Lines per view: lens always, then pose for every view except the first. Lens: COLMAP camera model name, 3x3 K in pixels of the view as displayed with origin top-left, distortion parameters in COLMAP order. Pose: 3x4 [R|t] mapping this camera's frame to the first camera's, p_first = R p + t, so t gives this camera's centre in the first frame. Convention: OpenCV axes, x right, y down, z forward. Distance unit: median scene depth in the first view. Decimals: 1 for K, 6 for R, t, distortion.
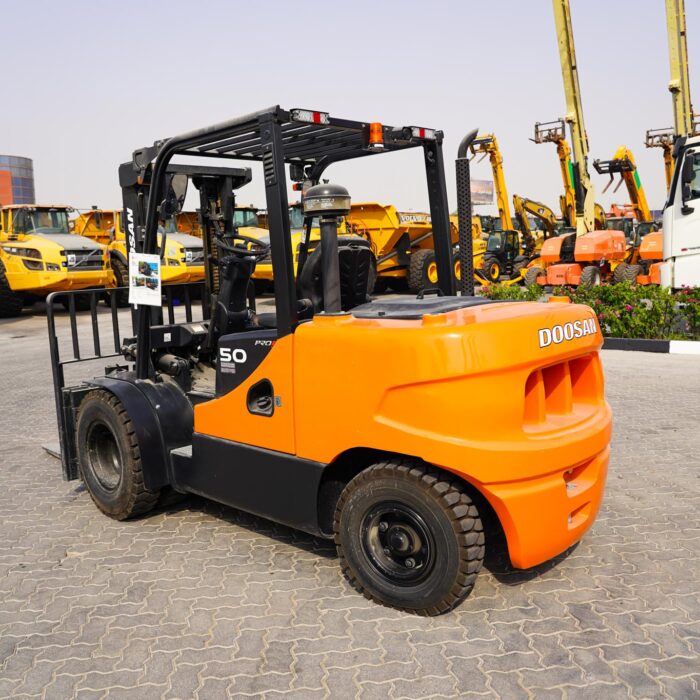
lens RADIAL K [[676.1, 0, 350.0], [0, 676.1, 350.0], [0, 0, 1]] dist [-0.045121, 0.004190]
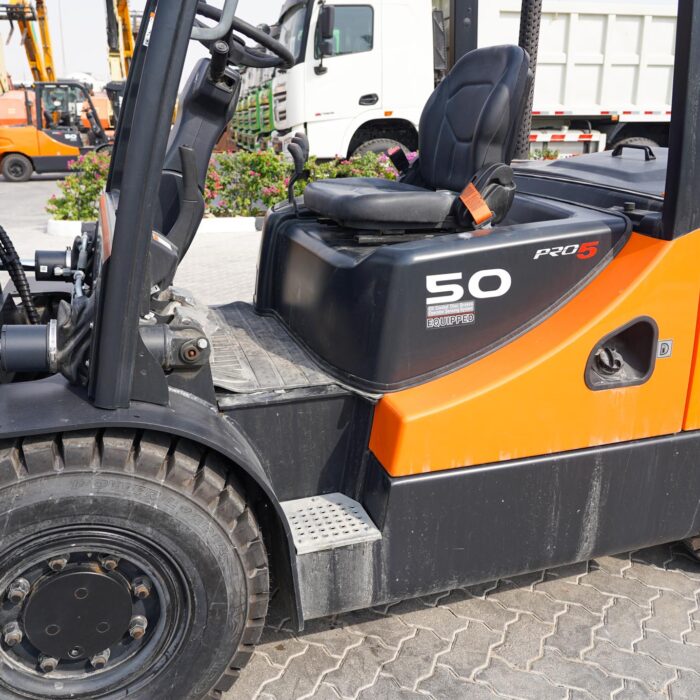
lens RADIAL K [[710.6, 0, 350.9], [0, 710.6, 345.8], [0, 0, 1]] dist [-0.036927, 0.021338]
pose [[0.625454, -0.195250, 0.755437, -0.078597], [0.072247, 0.978517, 0.193092, -0.006839], [-0.776909, -0.066192, 0.626123, 0.097091]]
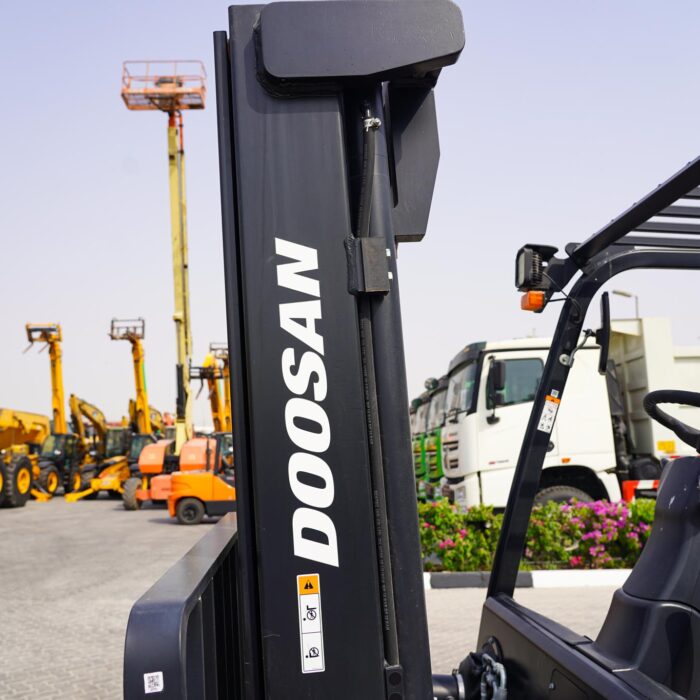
lens RADIAL K [[710.6, 0, 350.9], [0, 710.6, 345.8], [0, 0, 1]] dist [-0.036927, 0.021338]
pose [[0.773376, 0.131370, 0.620187, -0.074009], [0.062517, 0.957720, -0.280826, -0.013336], [-0.630857, 0.255956, 0.732465, 0.111906]]
